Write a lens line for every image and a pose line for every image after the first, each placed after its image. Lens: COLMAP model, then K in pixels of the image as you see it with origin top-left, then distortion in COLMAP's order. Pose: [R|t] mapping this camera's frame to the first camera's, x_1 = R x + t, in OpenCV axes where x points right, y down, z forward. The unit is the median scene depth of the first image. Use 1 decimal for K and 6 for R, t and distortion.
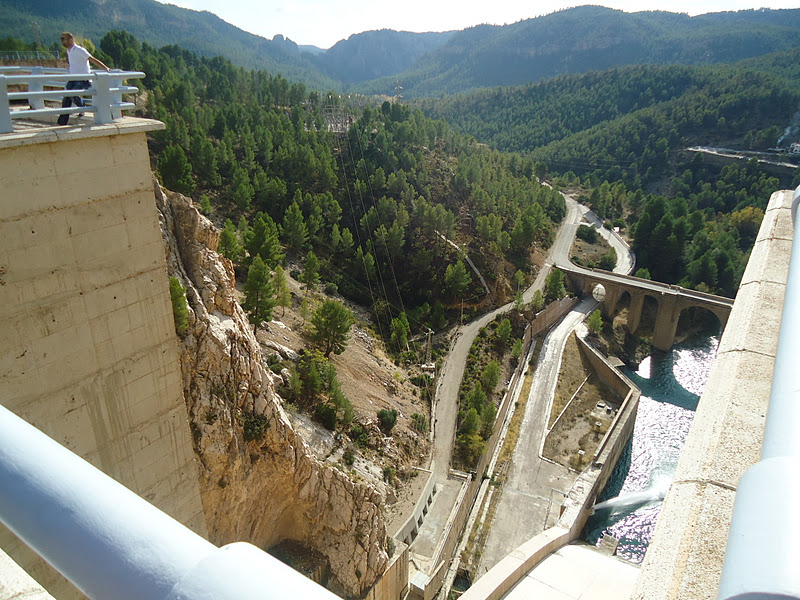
lens RADIAL K [[578.1, 0, 400.0], [0, 578.1, 300.0], [0, 0, 1]] dist [-0.002466, 0.000954]
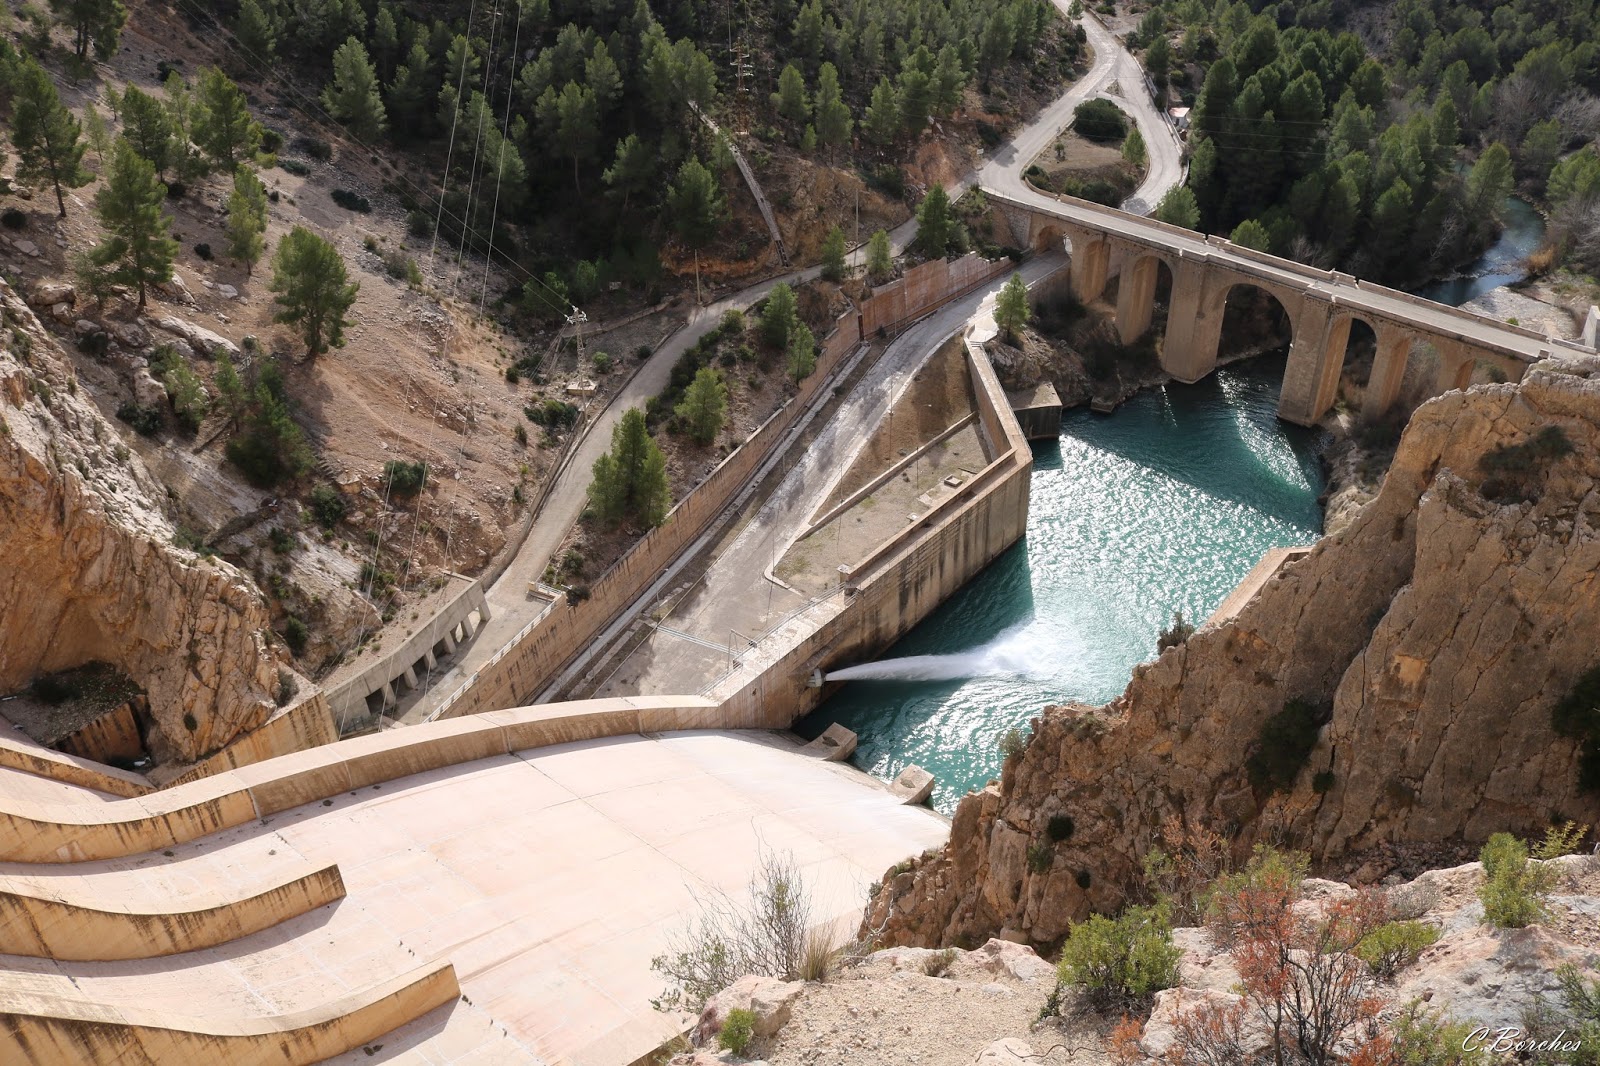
lens RADIAL K [[1313.2, 0, 800.0], [0, 1313.2, 533.0], [0, 0, 1]] dist [-0.164134, 0.136413]
pose [[0.993266, 0.042329, -0.107842, 0.158796], [-0.021629, 0.982250, 0.186324, 0.012494], [0.113815, -0.182737, 0.976552, -0.026040]]
